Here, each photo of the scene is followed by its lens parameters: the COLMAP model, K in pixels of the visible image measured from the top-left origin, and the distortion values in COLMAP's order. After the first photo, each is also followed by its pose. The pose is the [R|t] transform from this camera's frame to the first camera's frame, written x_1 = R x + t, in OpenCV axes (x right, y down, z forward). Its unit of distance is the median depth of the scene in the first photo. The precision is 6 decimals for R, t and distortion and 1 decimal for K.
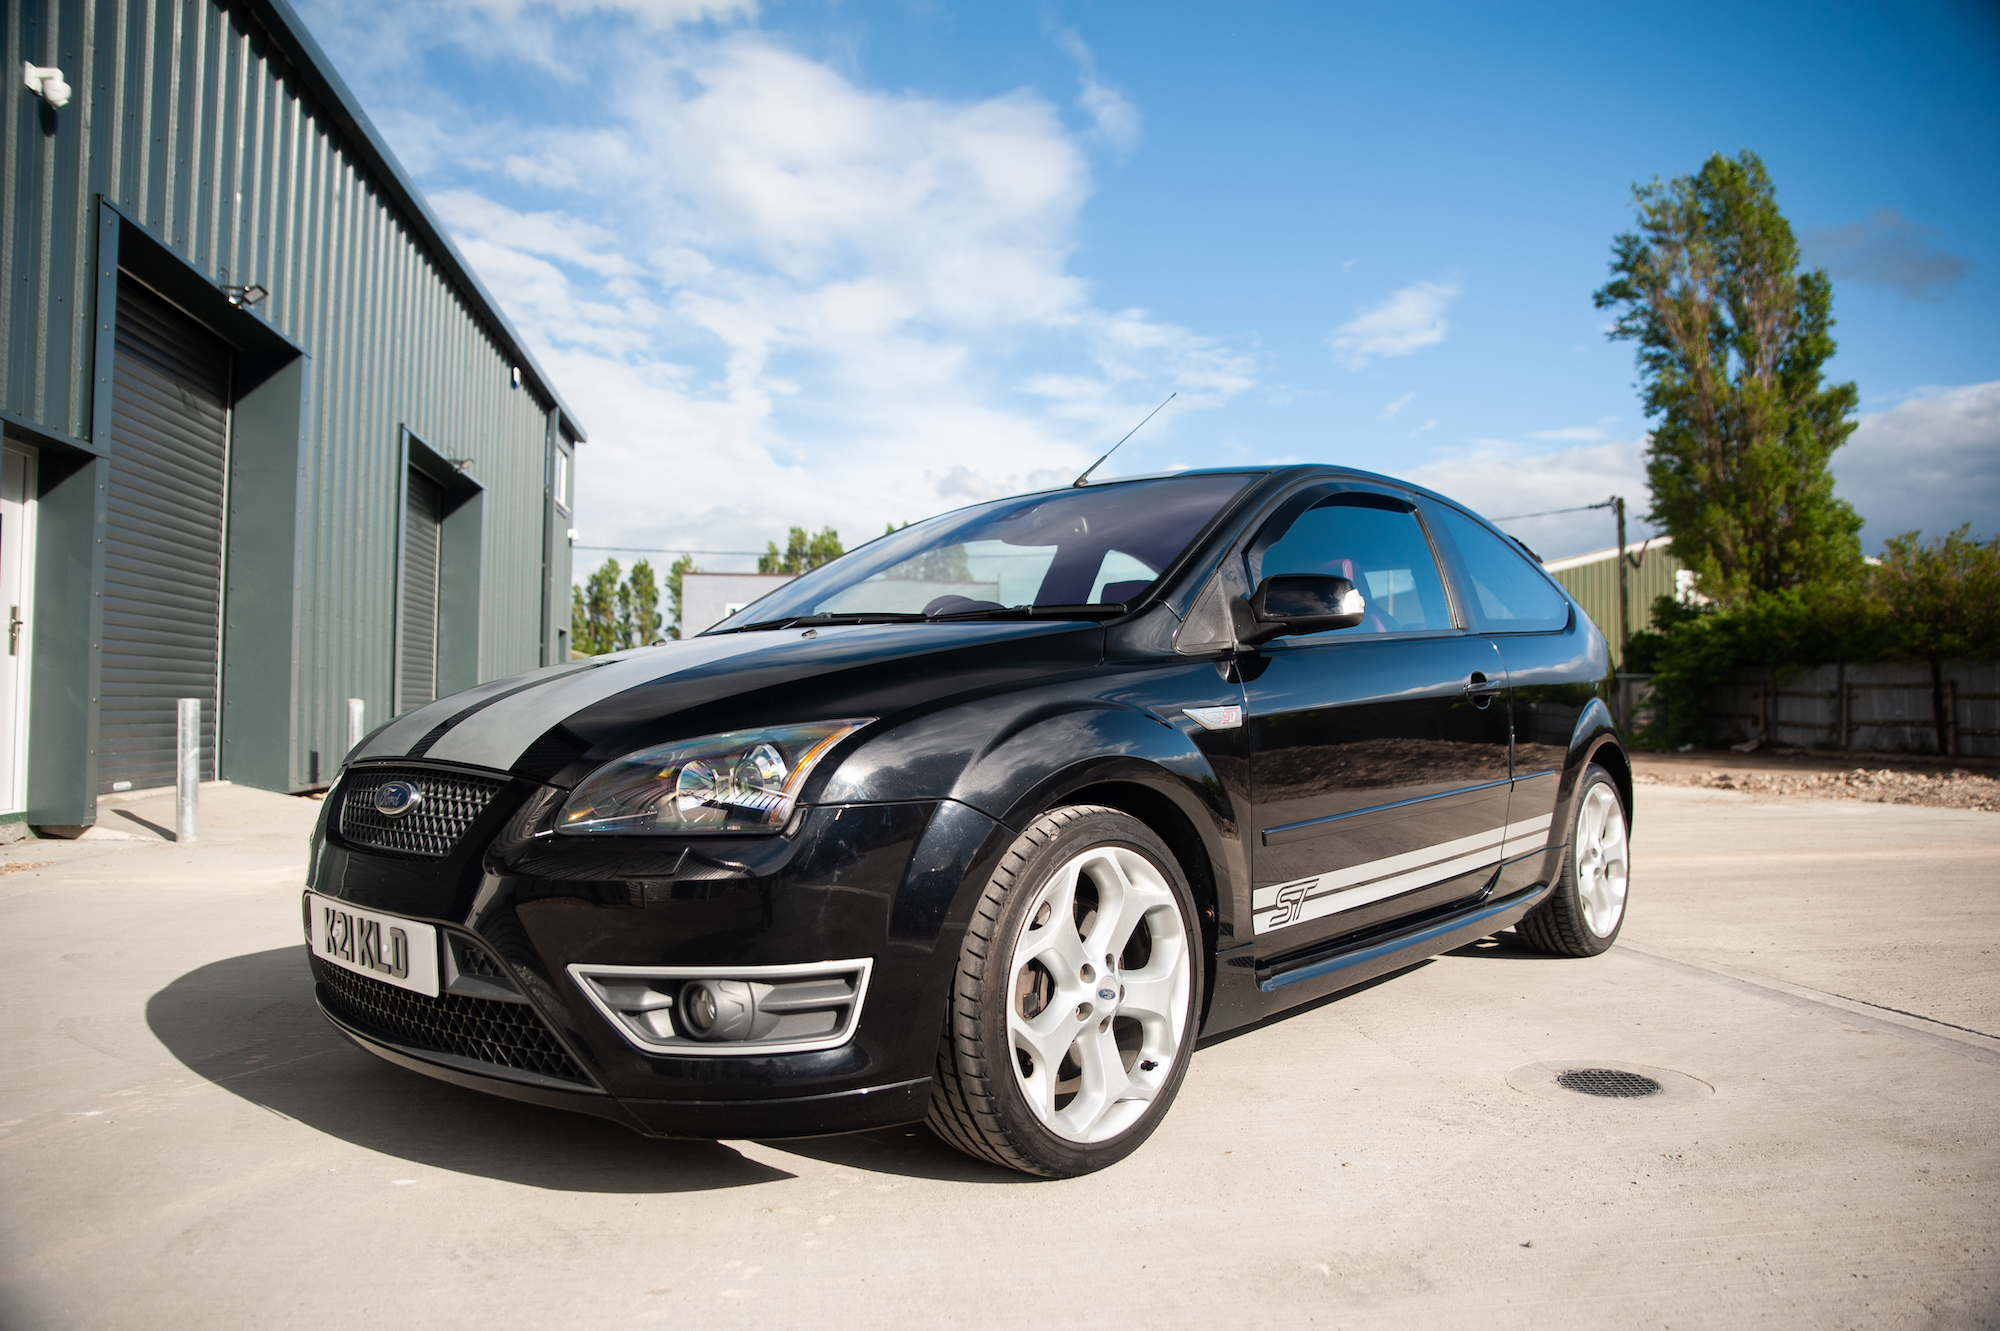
lens RADIAL K [[1352.5, 0, 1005.6], [0, 1352.5, 670.2], [0, 0, 1]] dist [-0.112271, 0.069583]
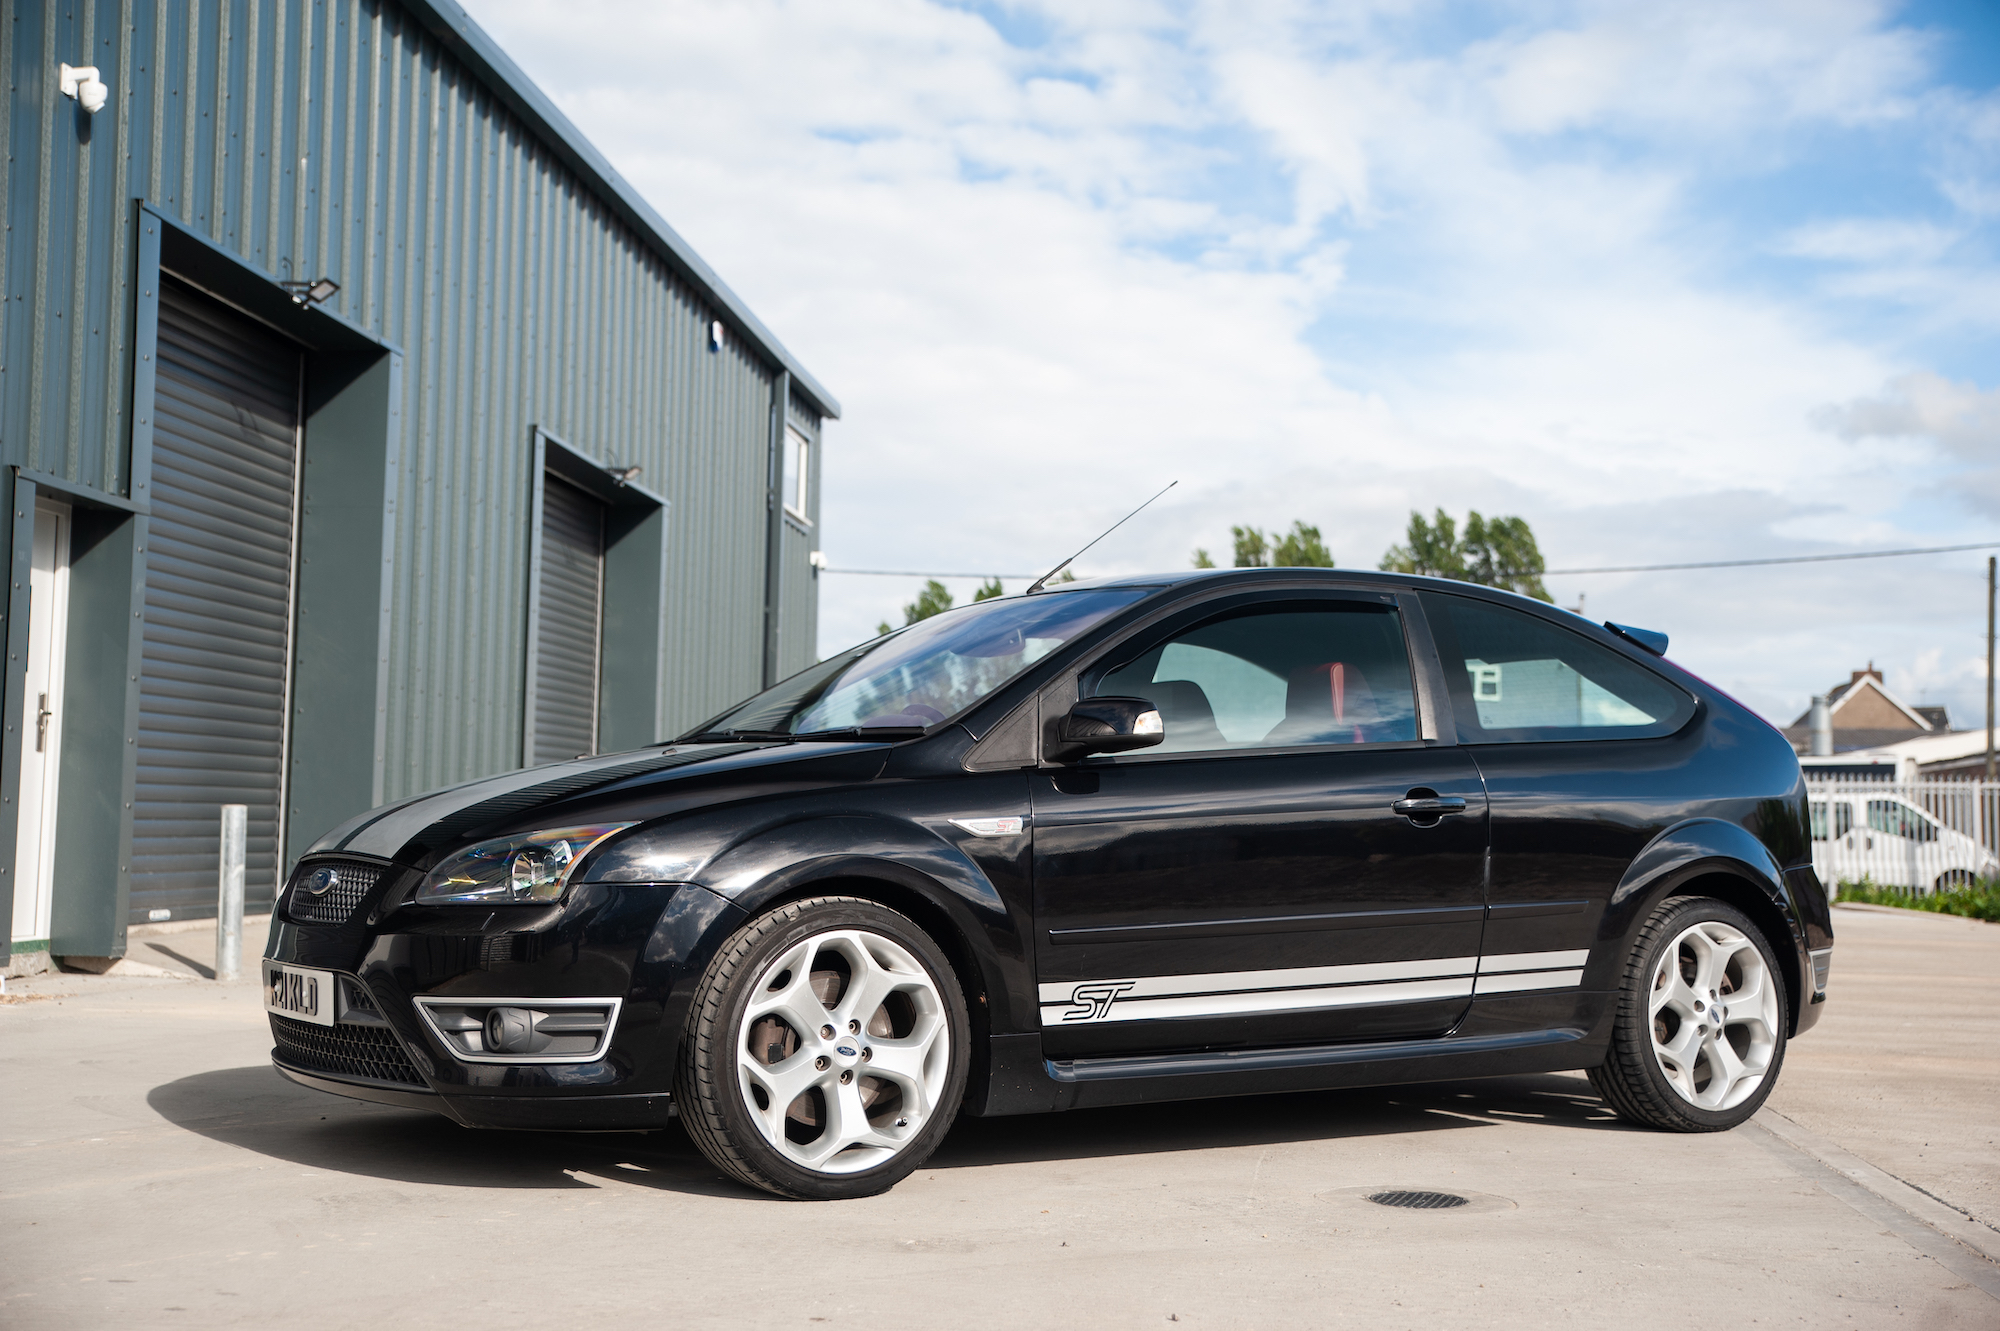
lens RADIAL K [[2393.1, 0, 1013.7], [0, 2393.1, 670.4], [0, 0, 1]] dist [0.052022, 0.000000]
pose [[0.964725, -0.004592, -0.263219, 0.681932], [-0.005936, 0.999214, -0.039188, -0.017452], [0.263192, 0.039368, 0.963940, -0.919749]]
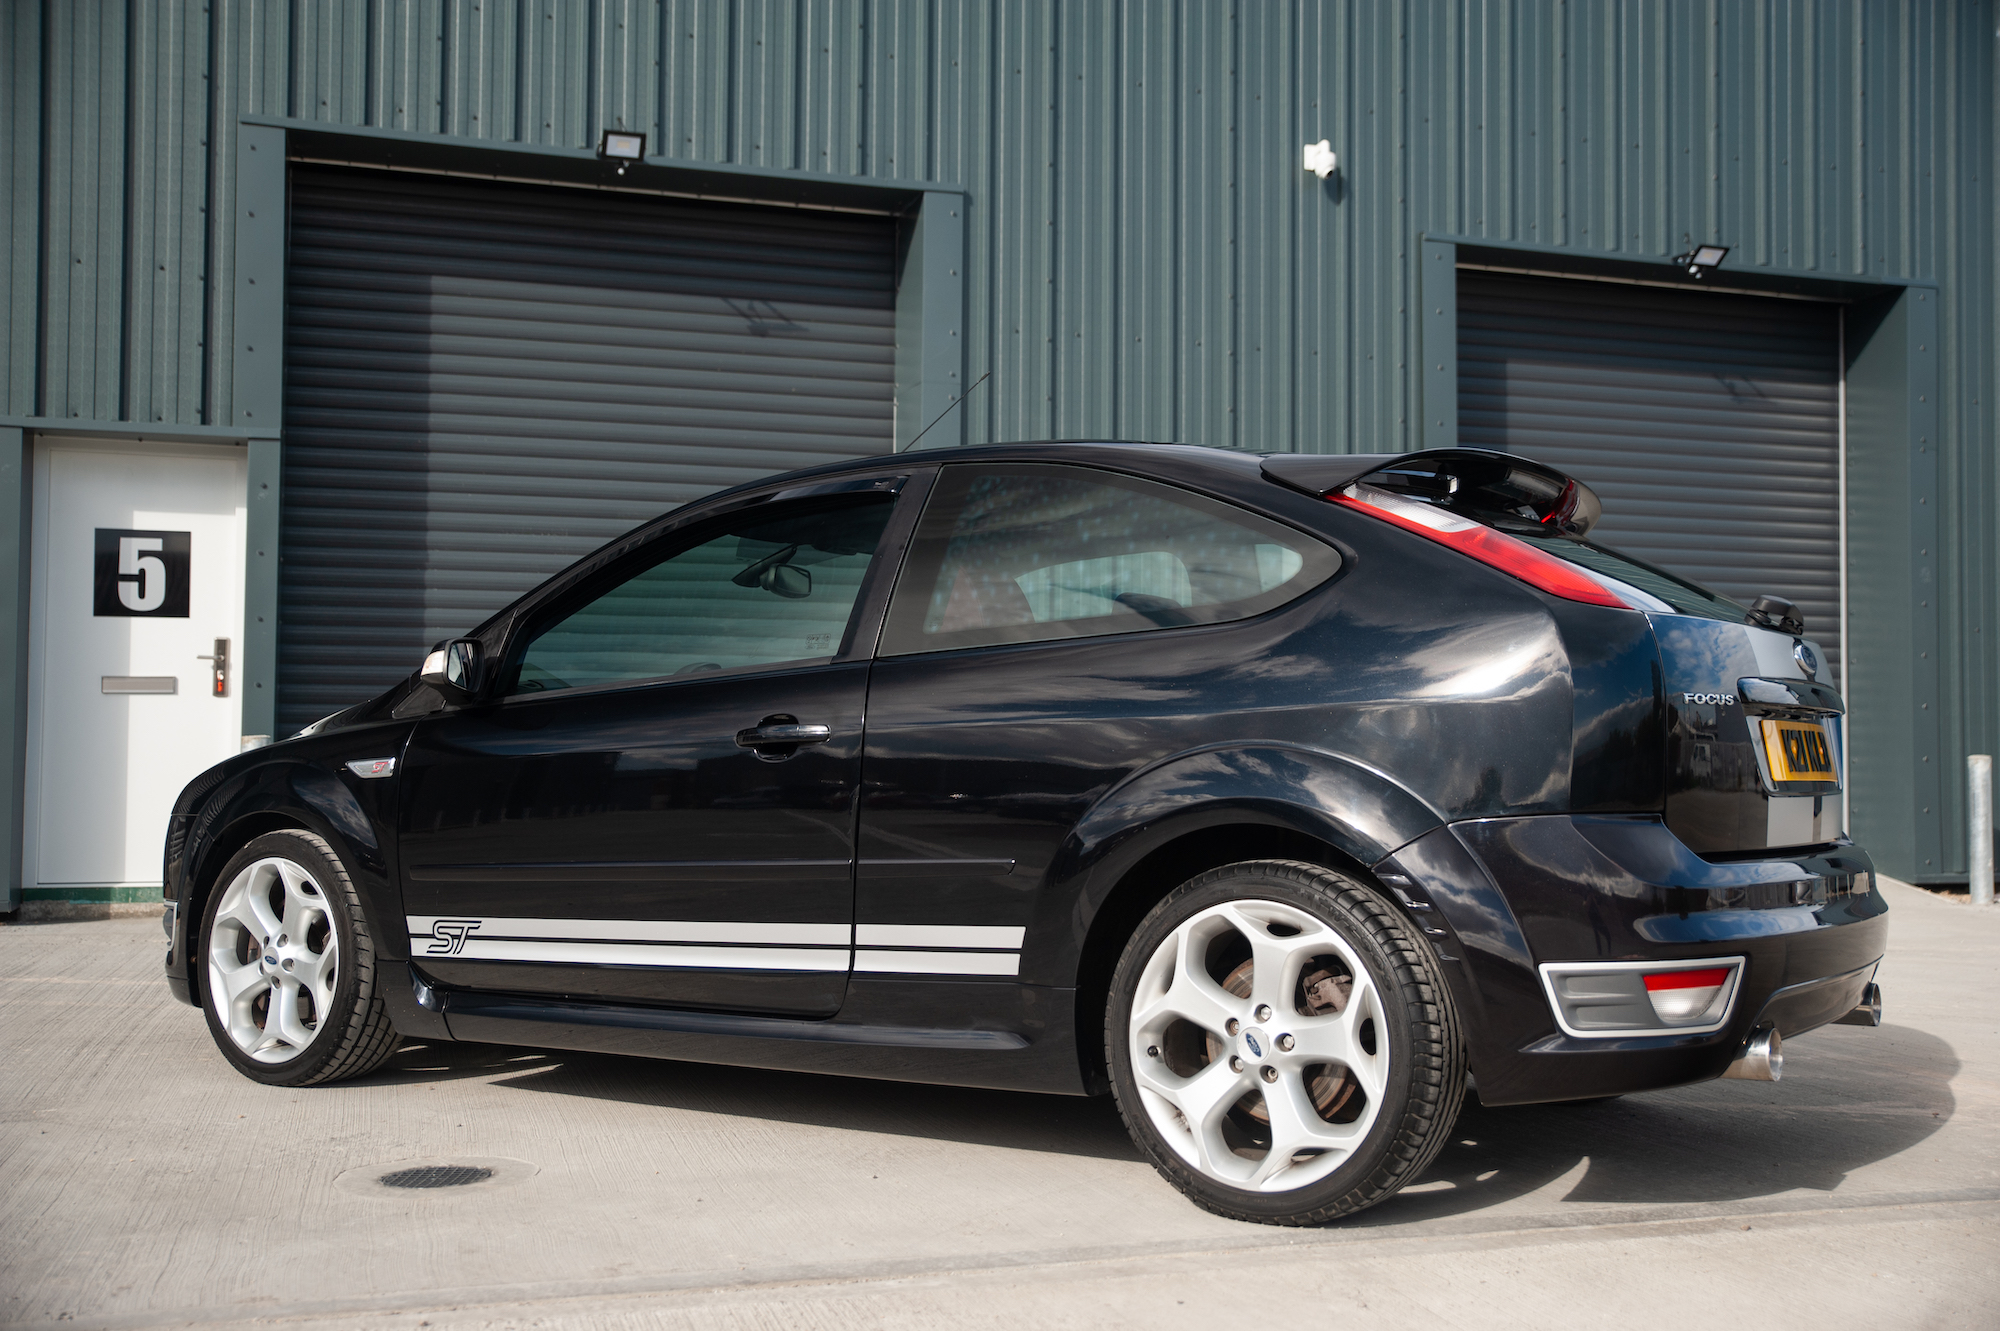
lens RADIAL K [[2056.7, 0, 995.7], [0, 2056.7, 664.9], [0, 0, 1]] dist [0.003573, 0.000000]
pose [[0.142637, -0.048489, -0.988587, 2.032304], [0.025709, 0.998644, -0.045273, 0.039057], [0.989441, -0.018958, 0.143690, 1.245965]]
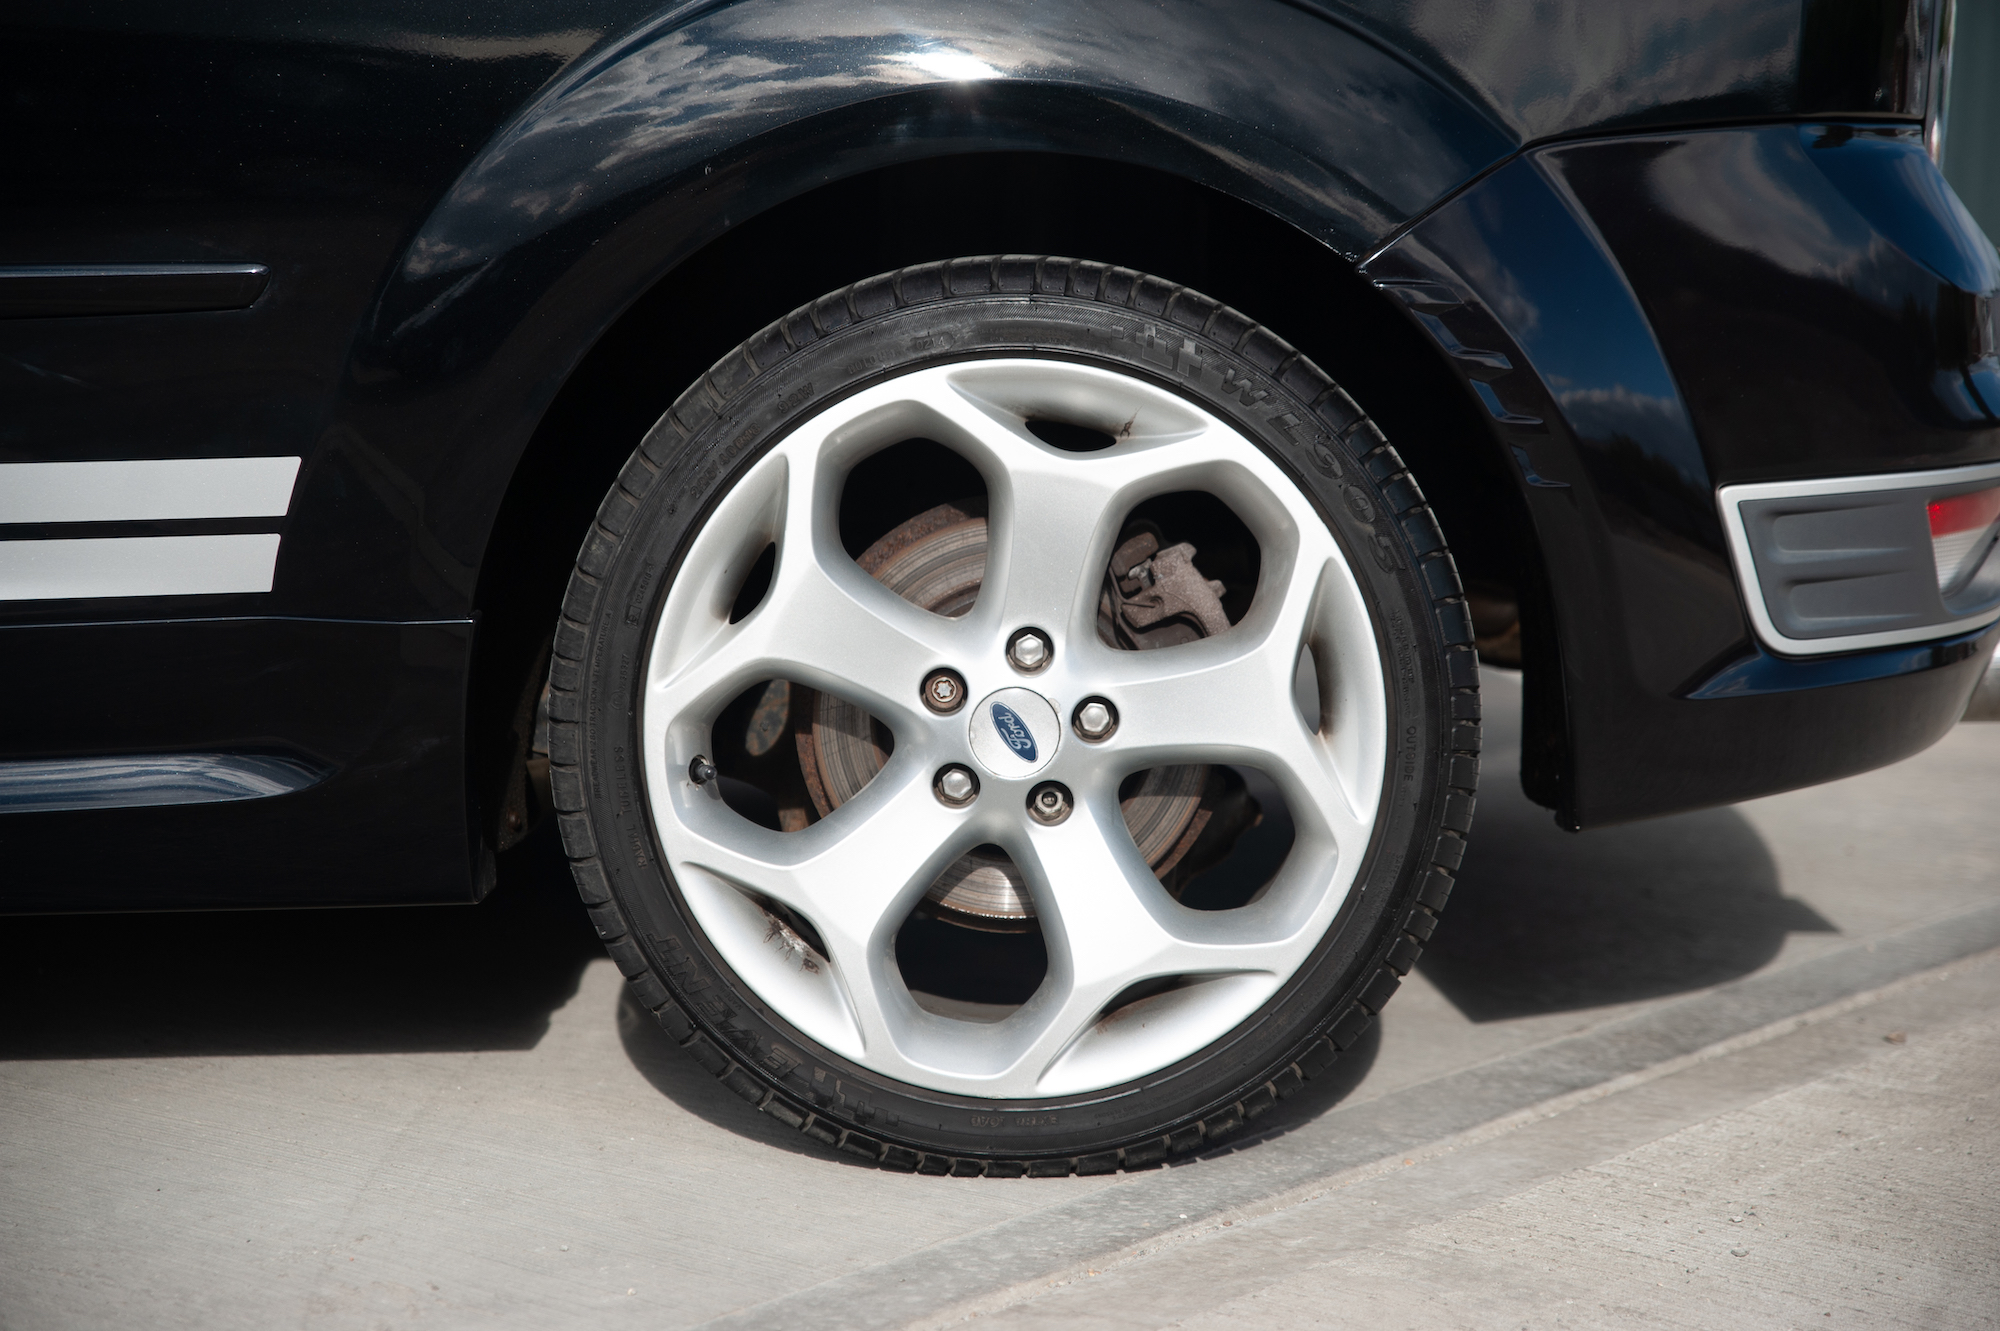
lens RADIAL K [[3817.8, 0, 1015.6], [0, 3817.8, 675.8], [0, 0, 1]] dist [0.236316, 0.000000]
pose [[0.669348, 0.098665, -0.736368, 1.427805], [0.017139, 0.988828, 0.148071, 0.073443], [0.742751, -0.111732, 0.660179, 0.967901]]
